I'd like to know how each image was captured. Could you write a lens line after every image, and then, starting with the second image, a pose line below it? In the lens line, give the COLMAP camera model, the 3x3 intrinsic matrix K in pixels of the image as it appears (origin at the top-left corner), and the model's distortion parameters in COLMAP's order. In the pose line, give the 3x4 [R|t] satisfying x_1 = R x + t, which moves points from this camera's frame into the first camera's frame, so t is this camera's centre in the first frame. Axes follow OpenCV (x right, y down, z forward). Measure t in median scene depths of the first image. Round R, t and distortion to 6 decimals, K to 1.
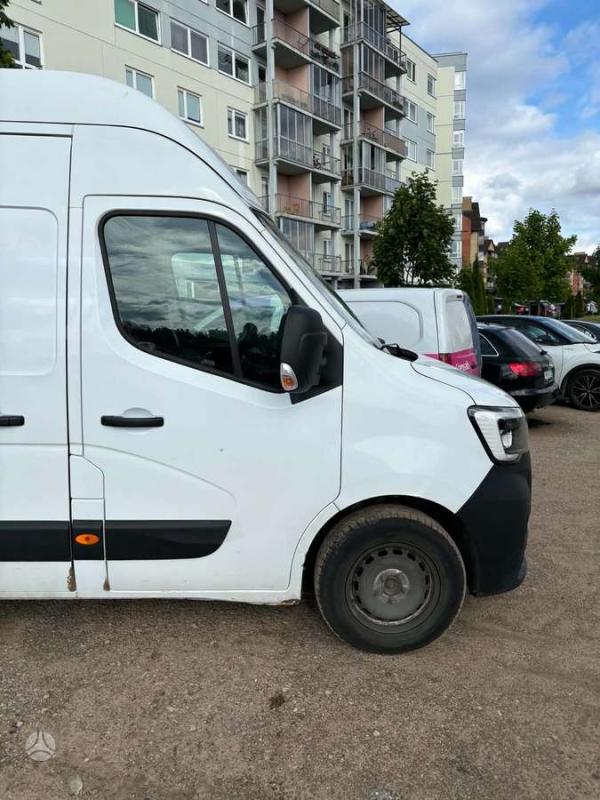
lens RADIAL K [[530.5, 0, 300.0], [0, 530.5, 400.0], [0, 0, 1]] dist [0.023389, -0.000954]
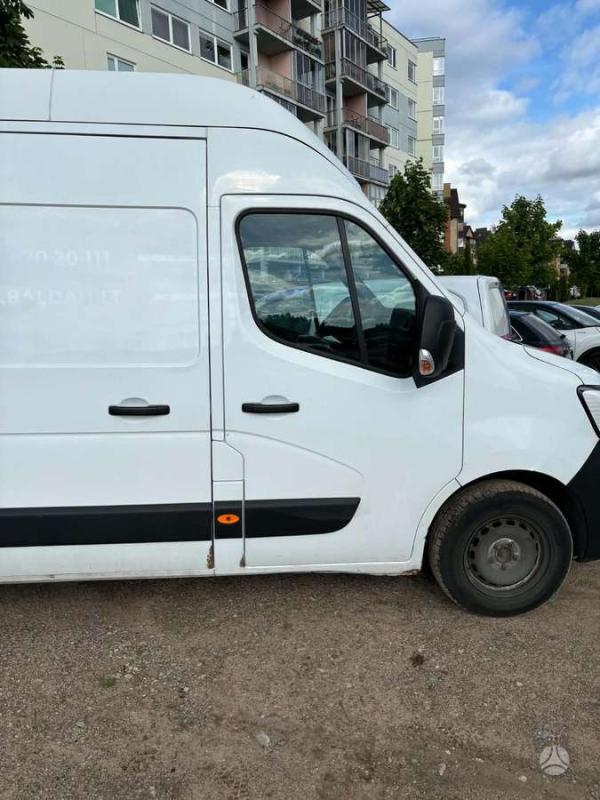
lens RADIAL K [[531.9, 0, 300.0], [0, 531.9, 400.0], [0, 0, 1]] dist [0.022393, -0.000030]
pose [[0.999141, -0.026098, 0.032204, -0.267013], [0.025511, 0.999503, 0.018509, 0.006171], [-0.032671, -0.017671, 0.999310, -0.063835]]
